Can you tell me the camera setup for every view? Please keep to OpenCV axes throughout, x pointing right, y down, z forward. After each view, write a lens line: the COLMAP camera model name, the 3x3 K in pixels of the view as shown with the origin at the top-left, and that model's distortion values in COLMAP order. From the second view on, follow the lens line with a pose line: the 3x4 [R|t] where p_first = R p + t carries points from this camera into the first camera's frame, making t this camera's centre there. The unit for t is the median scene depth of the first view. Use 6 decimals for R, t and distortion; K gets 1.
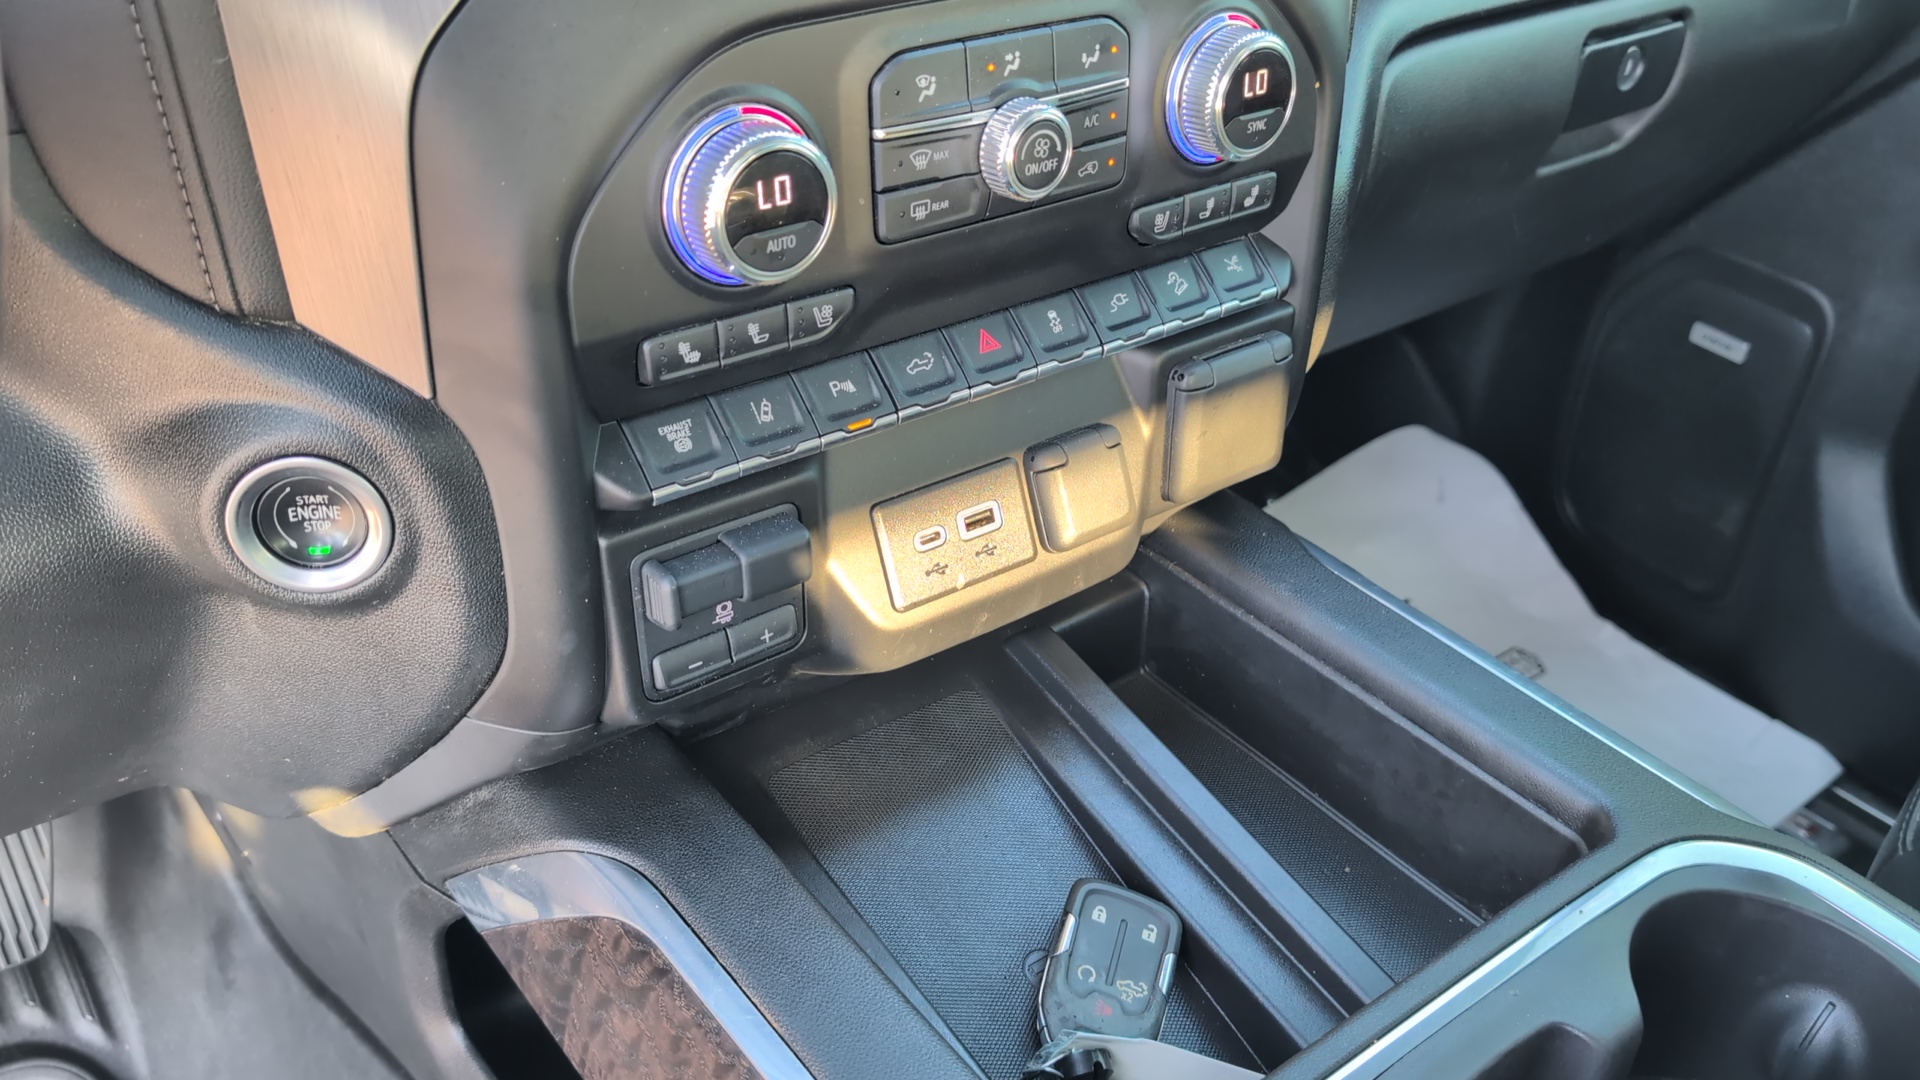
lens RADIAL K [[1604.3, 0, 952.5], [0, 1604.3, 548.1], [0, 0, 1]] dist [0.032232, -0.043596]
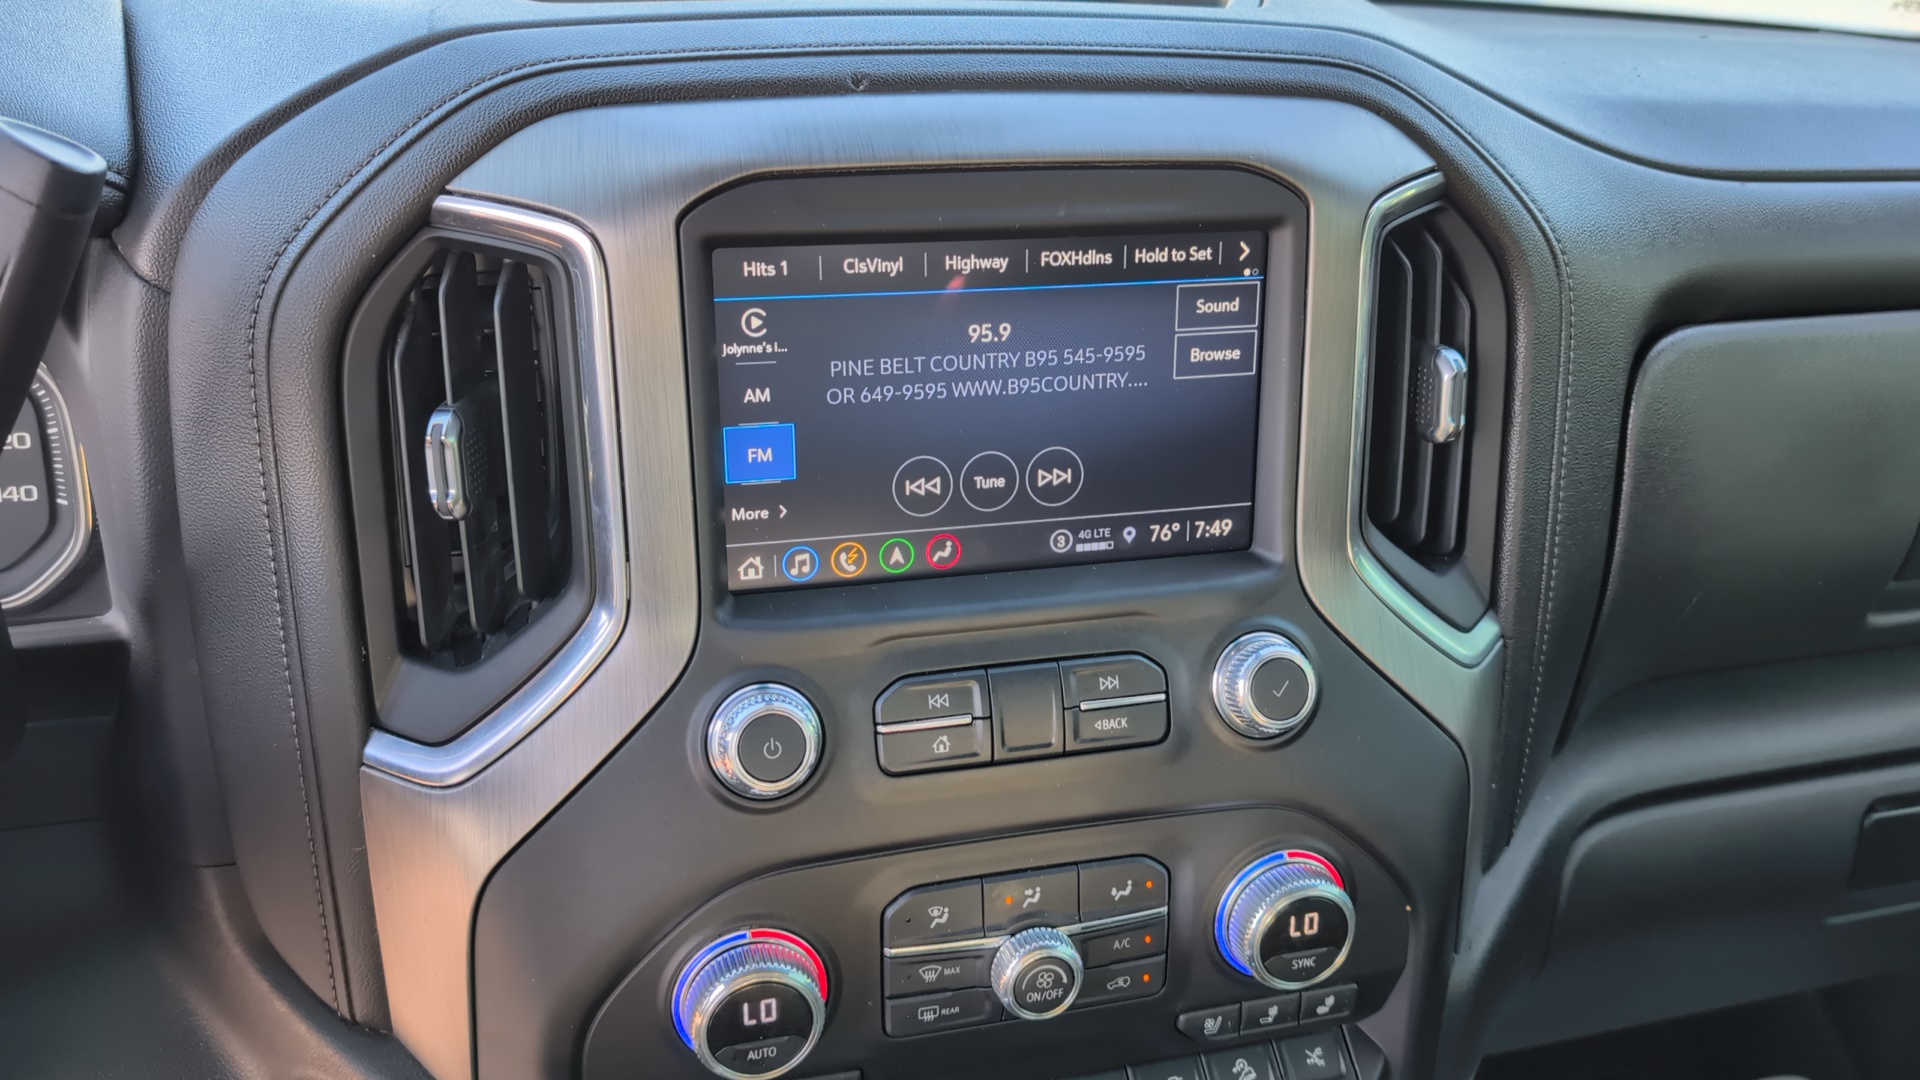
lens RADIAL K [[1604.3, 0, 967.2], [0, 1604.3, 524.2], [0, 0, 1]] dist [0.032232, -0.043596]
pose [[0.931360, 0.124109, -0.342296, 0.338104], [-0.192786, 0.965610, -0.174447, -0.344833], [0.308873, 0.228463, 0.923256, -0.087450]]
